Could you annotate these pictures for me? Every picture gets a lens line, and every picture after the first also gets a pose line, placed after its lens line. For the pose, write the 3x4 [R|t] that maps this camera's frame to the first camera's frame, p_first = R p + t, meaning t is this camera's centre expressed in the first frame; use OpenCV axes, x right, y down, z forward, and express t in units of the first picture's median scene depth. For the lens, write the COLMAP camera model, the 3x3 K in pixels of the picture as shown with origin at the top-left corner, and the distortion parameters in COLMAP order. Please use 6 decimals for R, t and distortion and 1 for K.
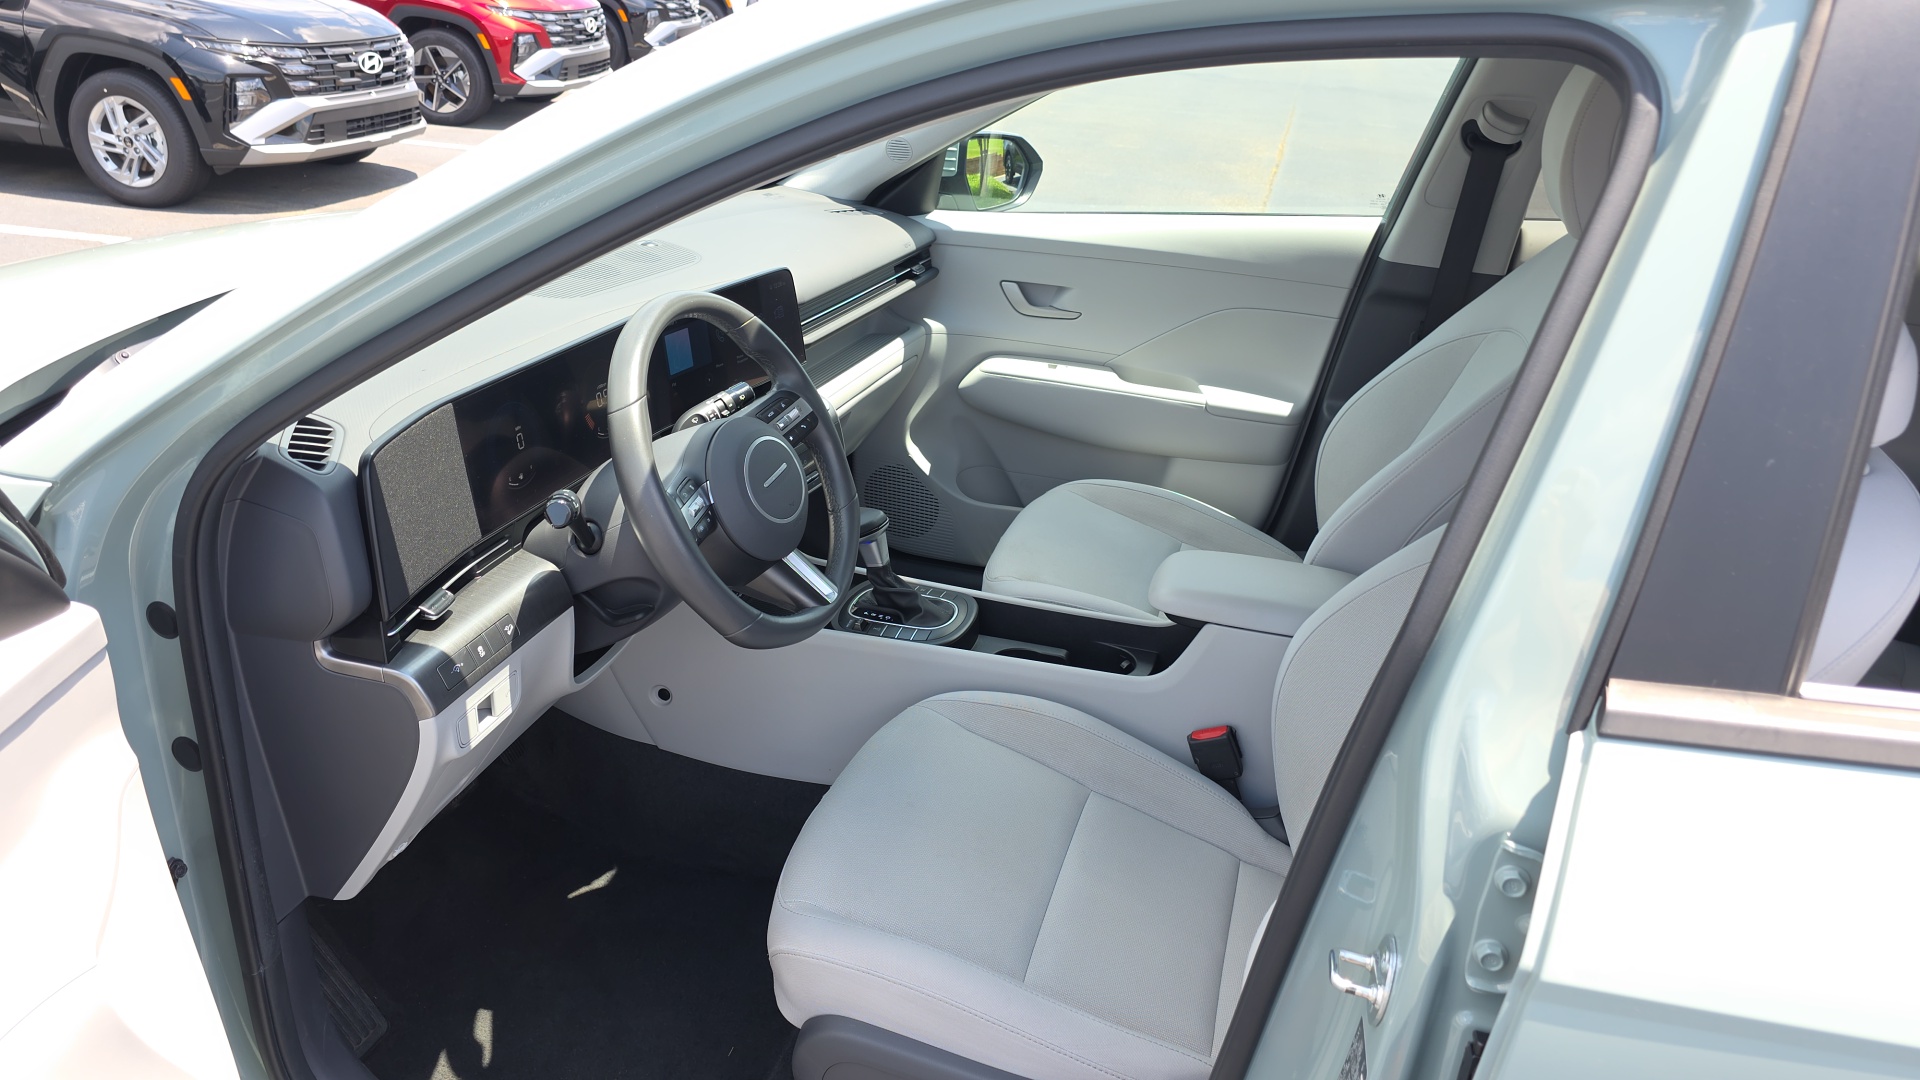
lens RADIAL K [[1325.9, 0, 981.2], [0, 1325.9, 539.1], [0, 0, 1]] dist [0.064154, -0.071621]
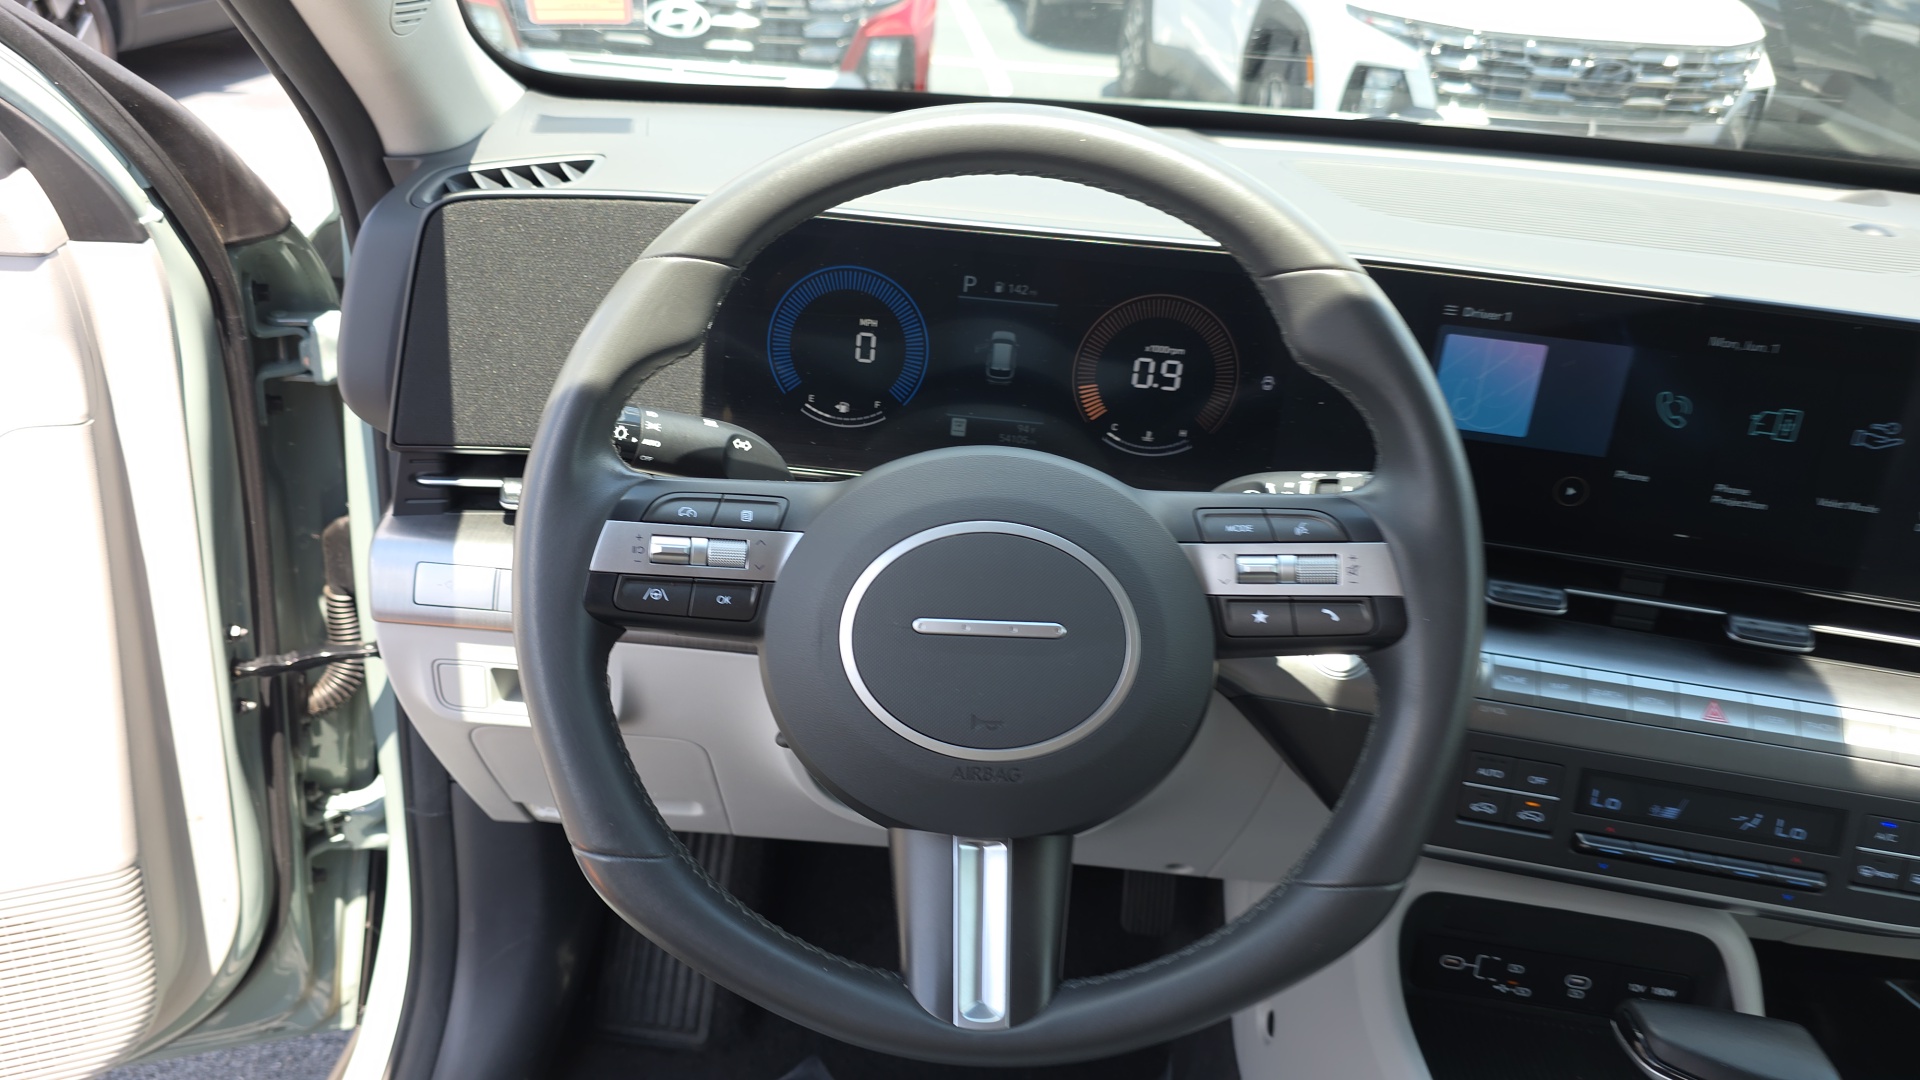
lens RADIAL K [[1326.3, 0, 893.4], [0, 1326.3, 502.4], [0, 0, 1]] dist [0.058574, -0.065469]
pose [[0.198233, 0.383099, -0.902186, 0.092328], [-0.449547, 0.853466, 0.263635, -0.094779], [0.870983, 0.353314, 0.341406, 0.484454]]
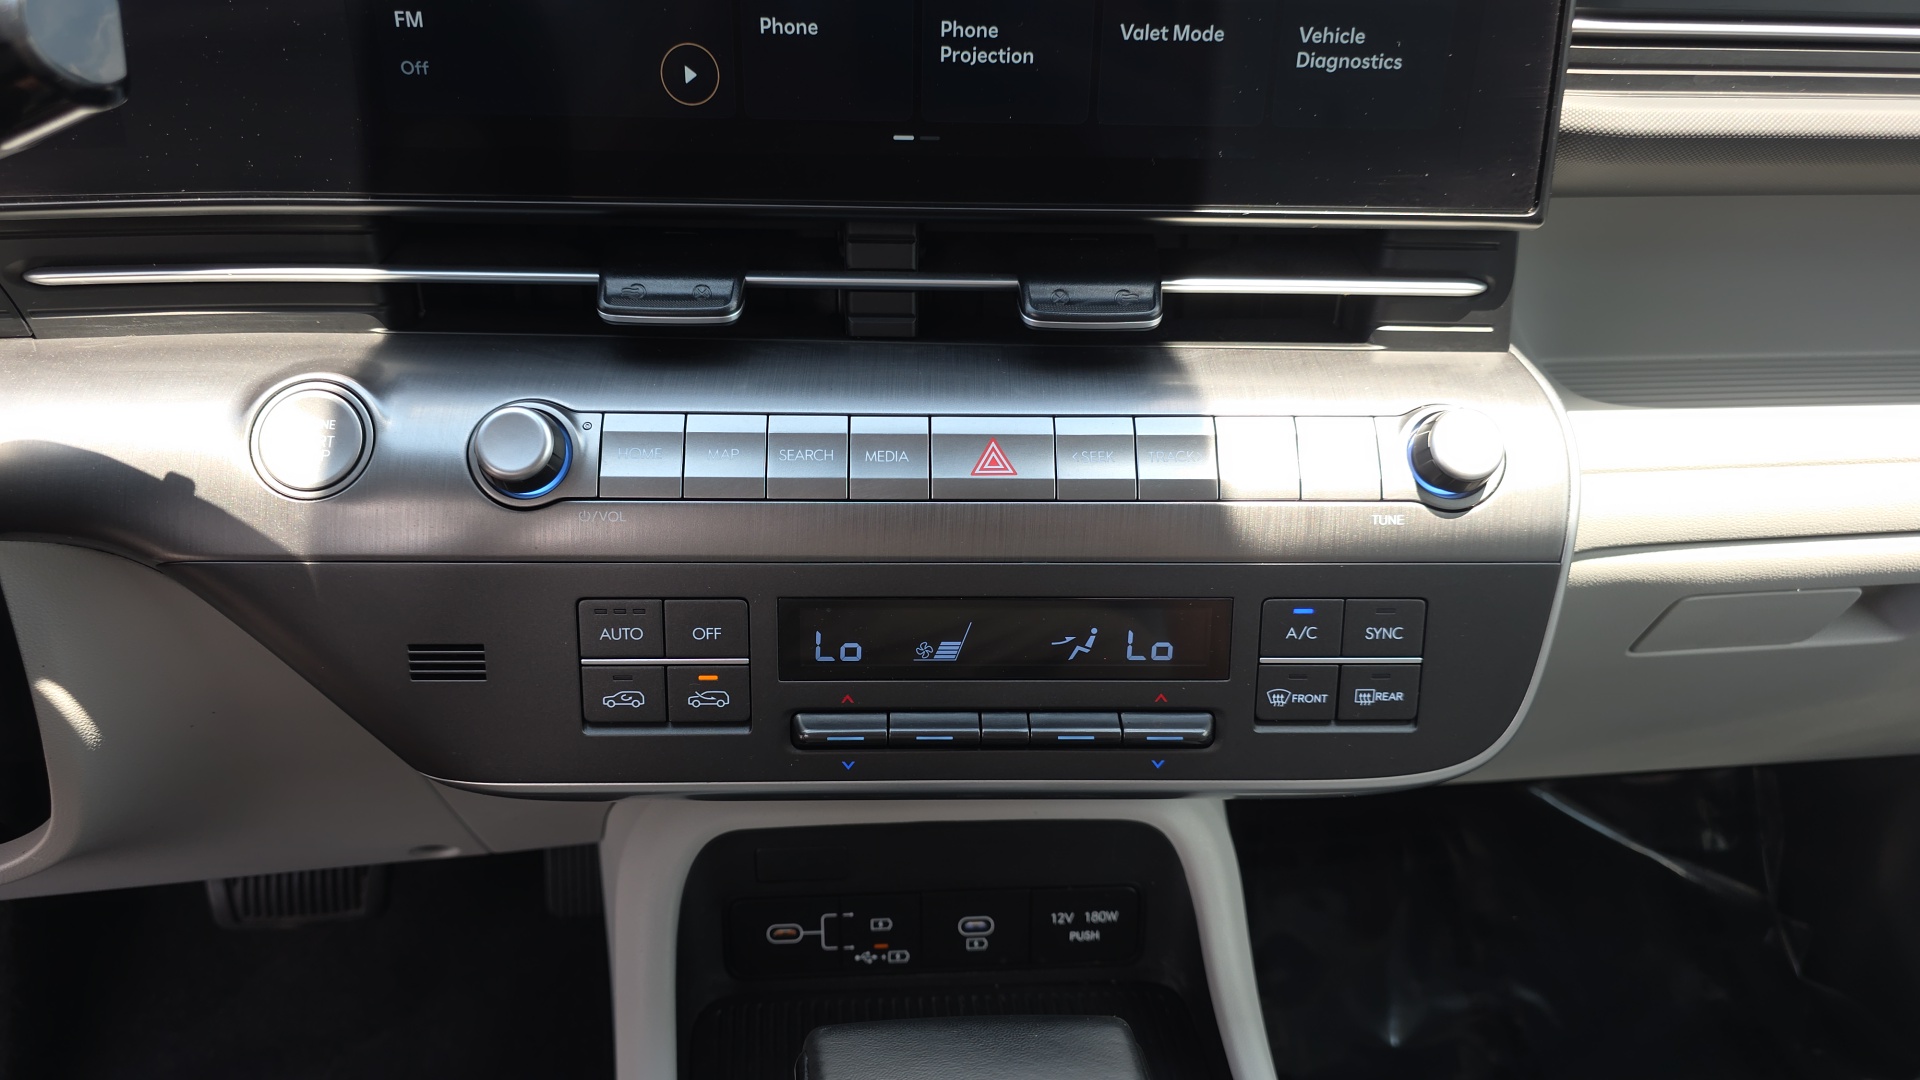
lens RADIAL K [[1325.3, 0, 955.9], [0, 1325.3, 563.2], [0, 0, 1]] dist [0.060867, -0.075155]
pose [[0.397032, 0.432297, -0.809620, 0.013229], [-0.366992, 0.883313, 0.291676, -0.092348], [0.841239, 0.181319, 0.509353, 0.672262]]
